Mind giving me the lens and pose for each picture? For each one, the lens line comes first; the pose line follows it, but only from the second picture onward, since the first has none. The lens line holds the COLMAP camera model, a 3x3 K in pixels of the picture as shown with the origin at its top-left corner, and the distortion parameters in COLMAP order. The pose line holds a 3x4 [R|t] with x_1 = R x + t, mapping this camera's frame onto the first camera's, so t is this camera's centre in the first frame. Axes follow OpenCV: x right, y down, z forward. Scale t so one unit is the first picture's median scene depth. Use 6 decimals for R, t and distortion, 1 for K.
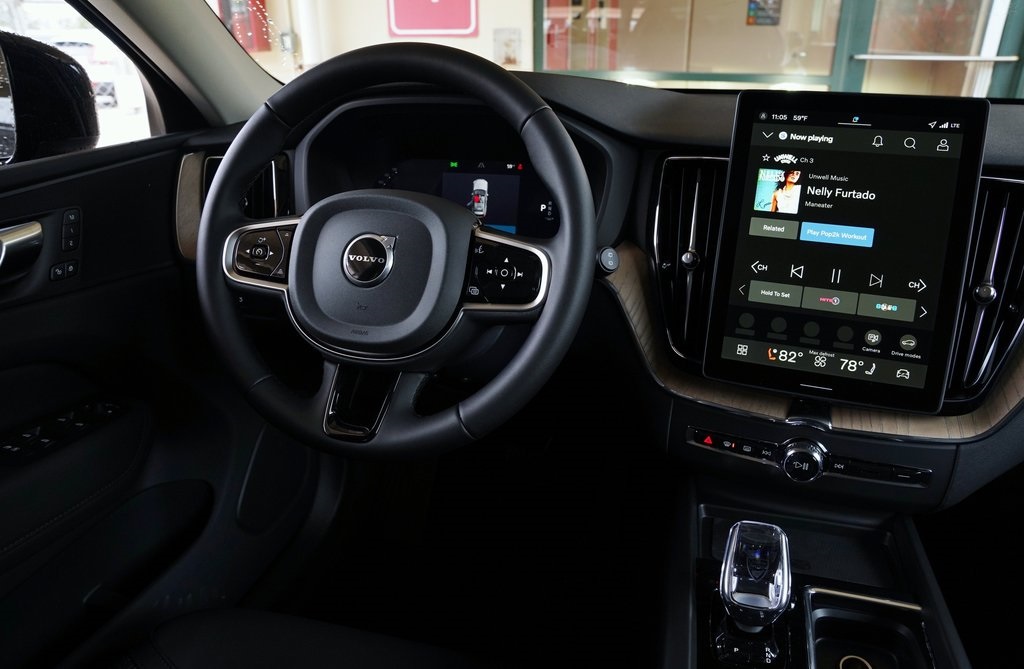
lens RADIAL K [[710.8, 0, 509.2], [0, 710.8, 331.1], [0, 0, 1]] dist [-0.078467, 0.016823]
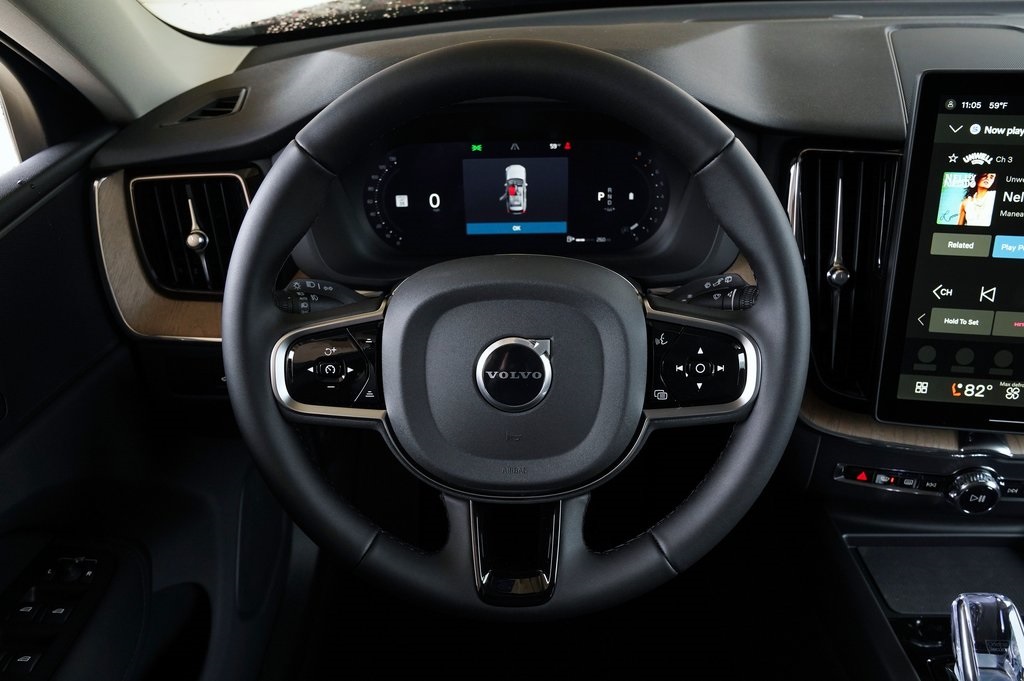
lens RADIAL K [[766.9, 0, 515.9], [0, 766.9, 348.9], [0, 0, 1]] dist [-0.058015, 0.052960]
pose [[0.965977, -0.158240, 0.204569, -0.338043], [0.113136, 0.969825, 0.215961, -0.280979], [-0.232570, -0.185469, 0.954731, 0.242689]]
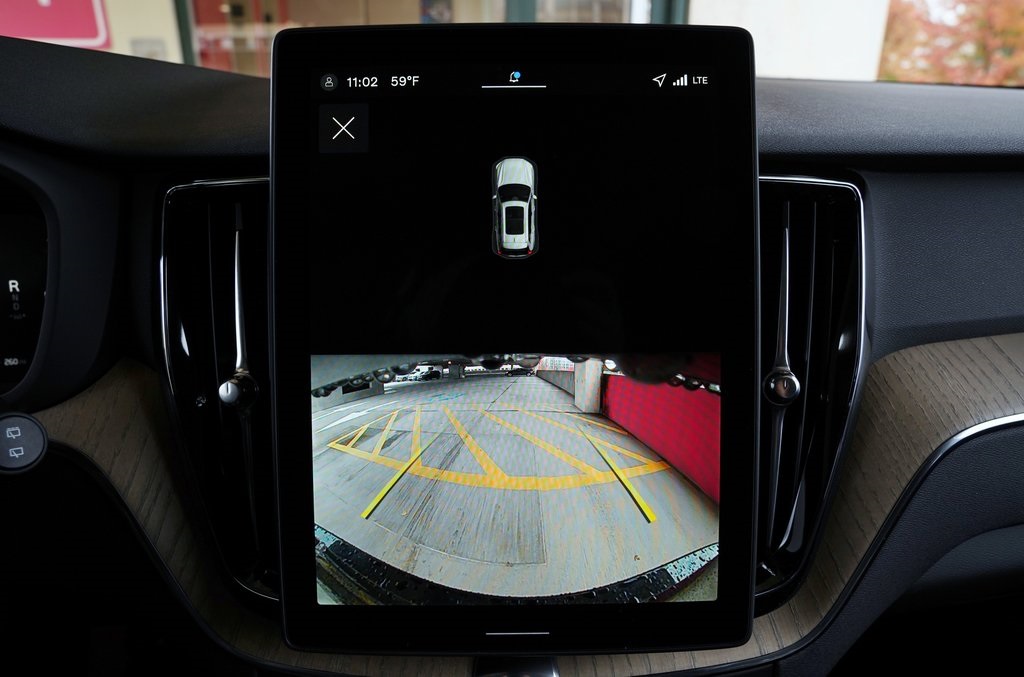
lens RADIAL K [[722.1, 0, 479.7], [0, 722.1, 327.8], [0, 0, 1]] dist [-0.076023, 0.000830]
pose [[0.930297, -0.128880, 0.343419, 0.274199], [0.144379, 0.989324, -0.019835, -0.122775], [-0.337196, 0.068035, 0.938973, 0.534523]]
